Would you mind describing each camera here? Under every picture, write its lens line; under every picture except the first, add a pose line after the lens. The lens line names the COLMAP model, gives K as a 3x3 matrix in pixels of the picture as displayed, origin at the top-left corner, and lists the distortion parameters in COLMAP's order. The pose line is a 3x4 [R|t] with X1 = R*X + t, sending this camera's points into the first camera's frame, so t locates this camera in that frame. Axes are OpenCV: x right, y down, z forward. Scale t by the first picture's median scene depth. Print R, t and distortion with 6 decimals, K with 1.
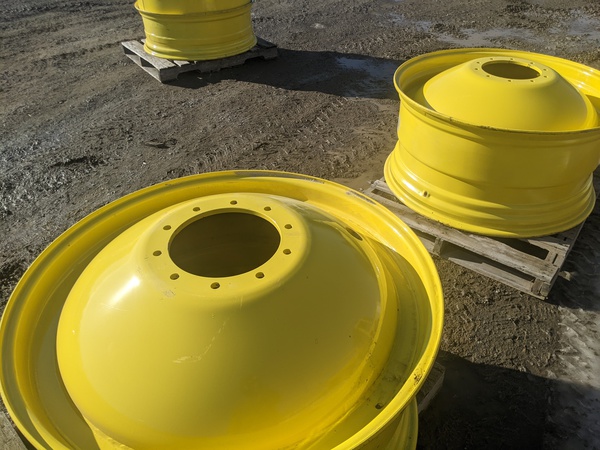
lens RADIAL K [[493.3, 0, 300.0], [0, 493.3, 225.0], [0, 0, 1]] dist [0.098143, -0.148763]
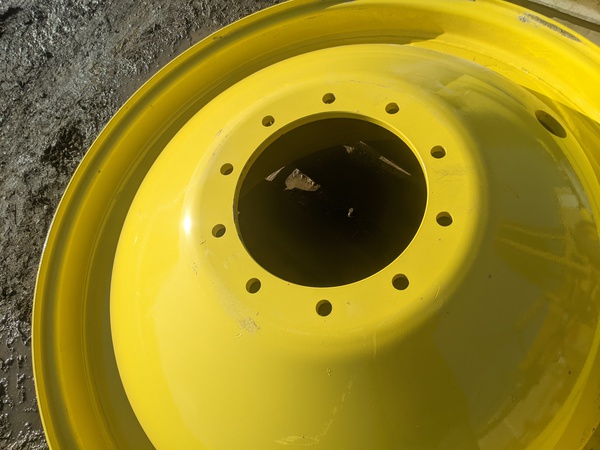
lens RADIAL K [[493.3, 0, 300.0], [0, 493.3, 225.0], [0, 0, 1]] dist [0.098143, -0.148763]
pose [[0.979921, -0.055745, -0.191435, -0.052208], [0.136653, 0.886929, 0.441228, -0.136177], [0.145193, -0.458529, 0.876738, 0.336948]]
